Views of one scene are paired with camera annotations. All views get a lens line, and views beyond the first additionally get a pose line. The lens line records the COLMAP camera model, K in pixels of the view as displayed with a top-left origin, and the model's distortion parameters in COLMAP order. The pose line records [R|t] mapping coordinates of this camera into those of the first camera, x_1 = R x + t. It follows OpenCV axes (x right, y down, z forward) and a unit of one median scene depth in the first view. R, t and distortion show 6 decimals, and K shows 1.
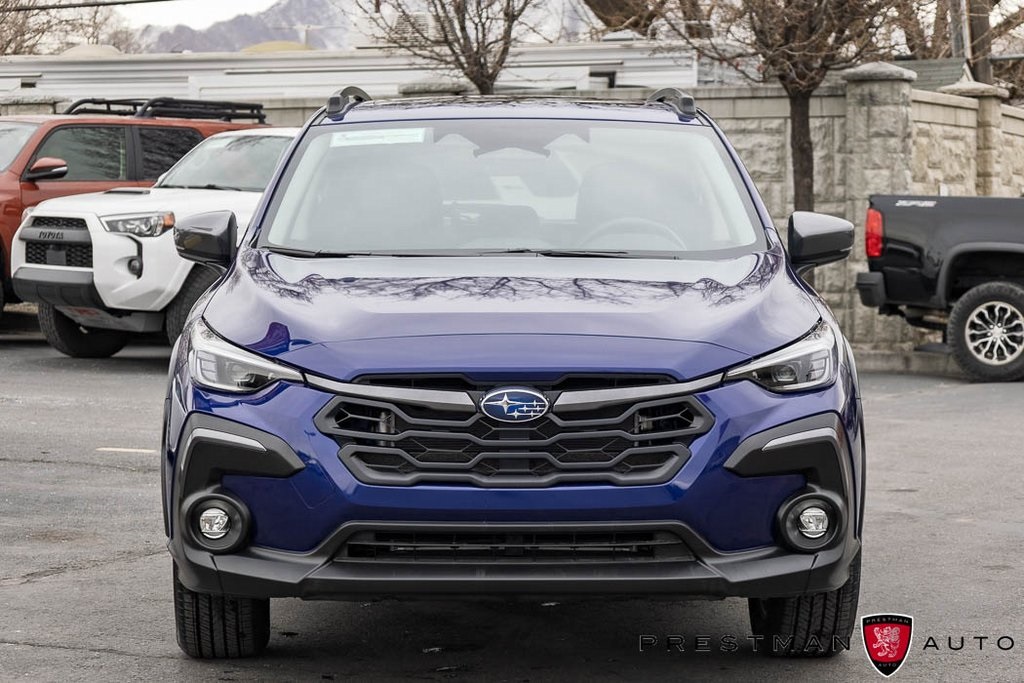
lens RADIAL K [[2739.9, 0, 512.1], [0, 2739.9, 346.0], [0, 0, 1]] dist [0.064078, 0.000000]
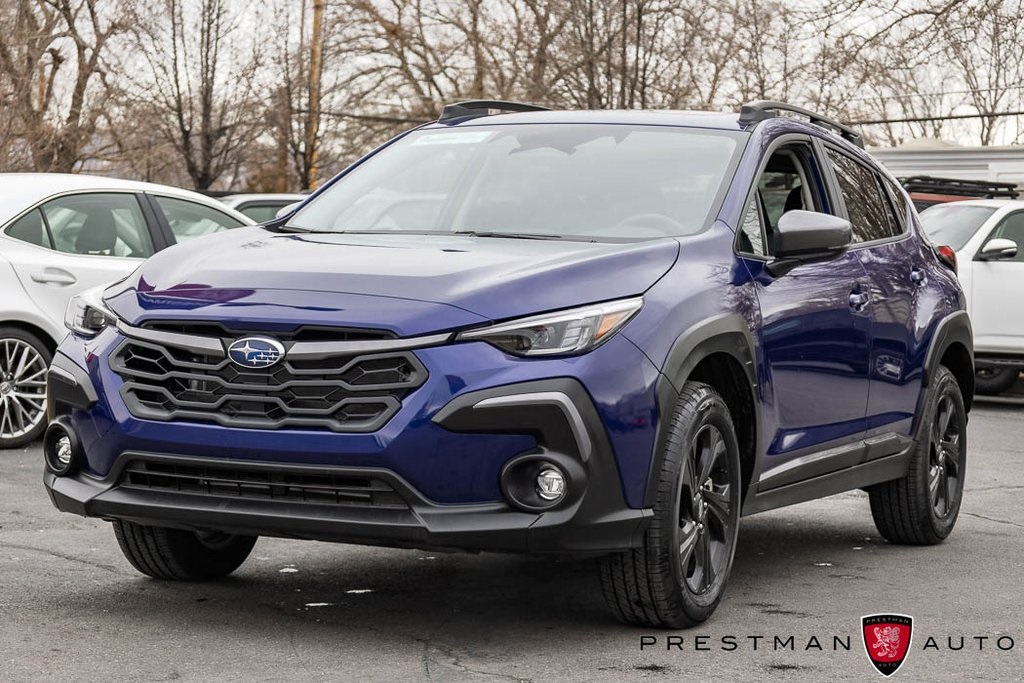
lens RADIAL K [[2250.3, 0, 517.2], [0, 2250.3, 345.1], [0, 0, 1]] dist [-0.000407, 0.000000]
pose [[0.906993, 0.041716, -0.419074, 0.450677], [-0.053970, 0.998391, -0.017423, 0.027643], [0.417672, 0.038420, 0.907785, 0.228999]]
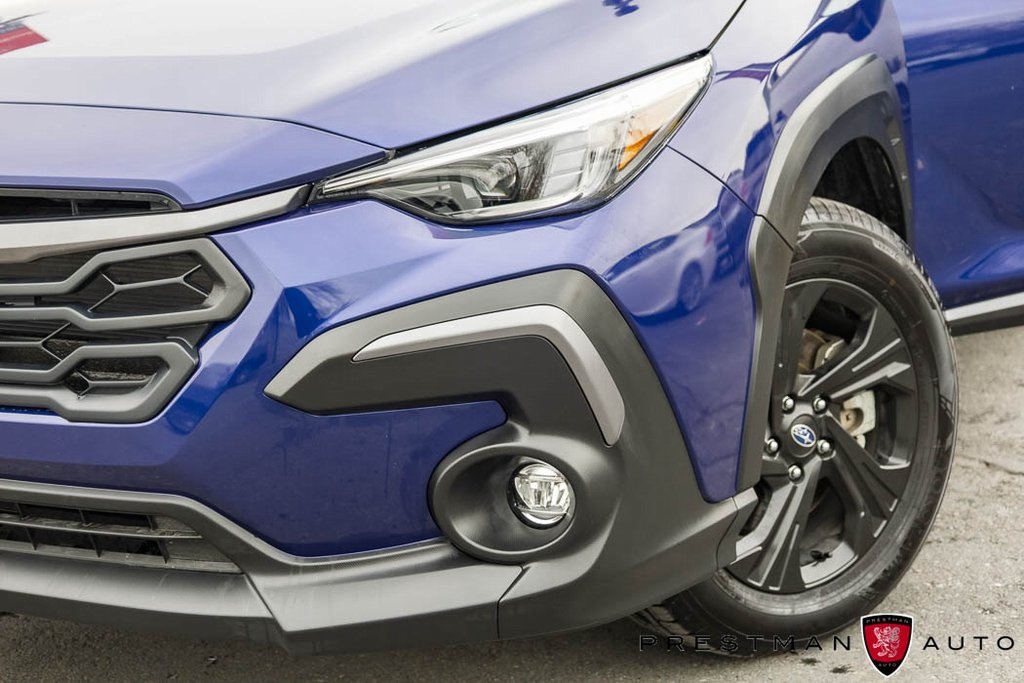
lens RADIAL K [[1861.1, 0, 509.6], [0, 1861.1, 342.0], [0, 0, 1]] dist [0.043977, 0.000000]
pose [[0.894039, 0.056355, -0.444431, 0.248234], [0.021925, 0.985363, 0.169054, -0.016911], [0.447453, -0.160885, 0.879717, 0.718623]]
